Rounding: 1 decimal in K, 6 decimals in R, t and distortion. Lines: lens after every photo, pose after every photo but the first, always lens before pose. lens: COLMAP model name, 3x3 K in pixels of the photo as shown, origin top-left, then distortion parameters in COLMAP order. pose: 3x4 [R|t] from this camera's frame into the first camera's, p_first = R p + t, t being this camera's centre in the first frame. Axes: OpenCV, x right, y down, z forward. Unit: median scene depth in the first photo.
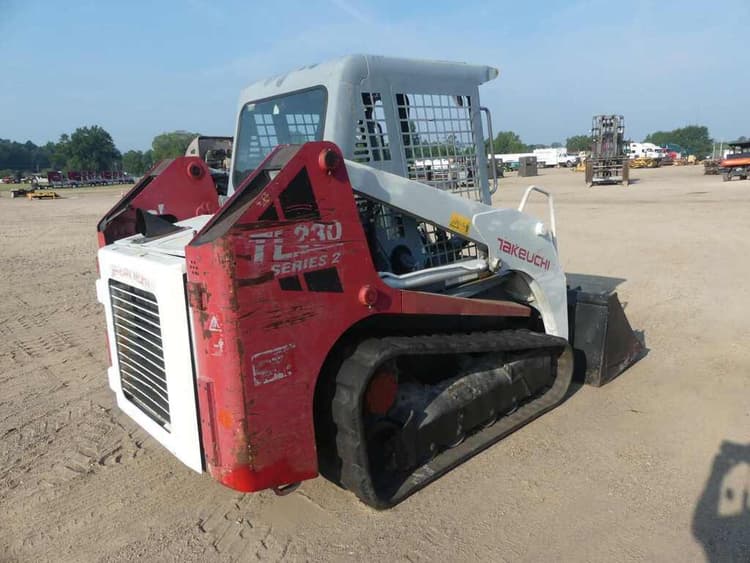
lens RADIAL K [[552.3, 0, 375.0], [0, 552.3, 281.5], [0, 0, 1]] dist [0.000872, -0.000054]
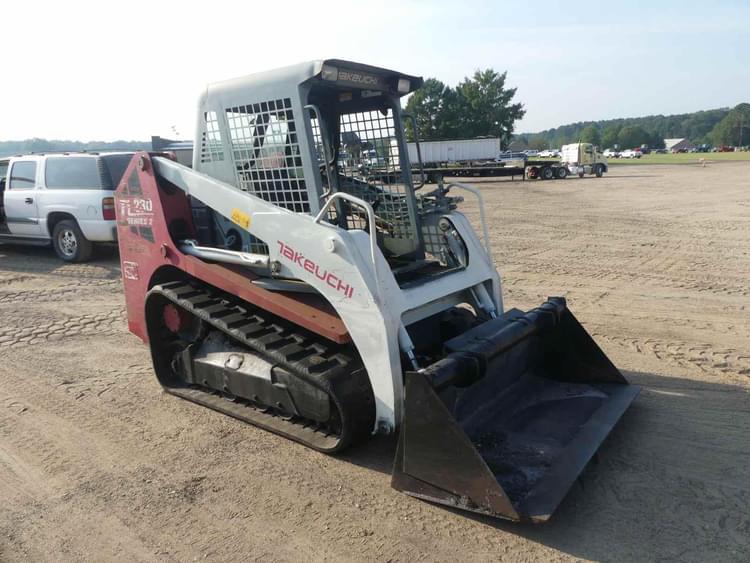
lens RADIAL K [[552.3, 0, 375.0], [0, 552.3, 281.5], [0, 0, 1]] dist [0.000872, -0.000054]
pose [[0.202349, 0.250953, -0.946614, 1.217071], [-0.178295, 0.959895, 0.216361, -0.254298], [0.962946, 0.124996, 0.238978, 0.935468]]
